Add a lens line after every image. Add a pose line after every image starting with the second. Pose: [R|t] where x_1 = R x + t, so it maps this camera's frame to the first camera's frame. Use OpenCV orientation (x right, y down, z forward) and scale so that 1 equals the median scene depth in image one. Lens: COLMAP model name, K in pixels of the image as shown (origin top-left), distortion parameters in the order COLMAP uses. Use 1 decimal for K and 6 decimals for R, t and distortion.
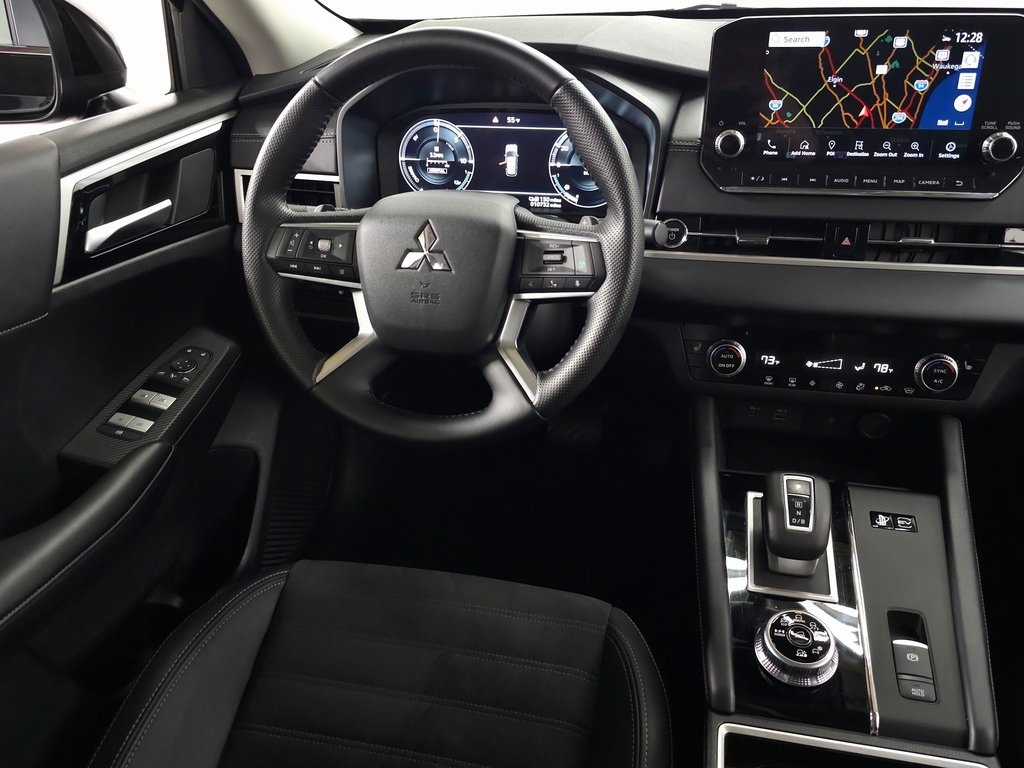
lens RADIAL K [[819.3, 0, 518.4], [0, 819.3, 393.0], [0, 0, 1]] dist [0.072971, -0.083624]
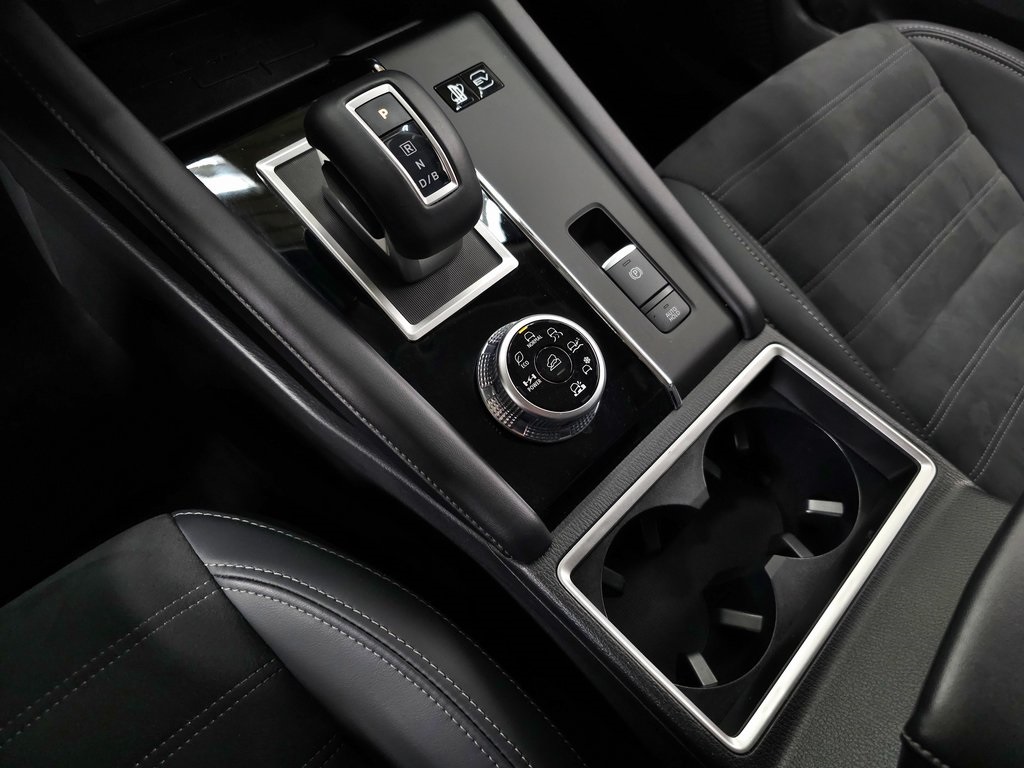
lens RADIAL K [[683.6, 0, 509.8], [0, 683.6, 374.3], [0, 0, 1]] dist [0.046291, -0.037302]
pose [[0.521103, -0.686639, 0.506931, 0.057386], [0.280021, 0.698615, 0.658427, -0.021546], [-0.806251, -0.201157, 0.556323, 0.587997]]
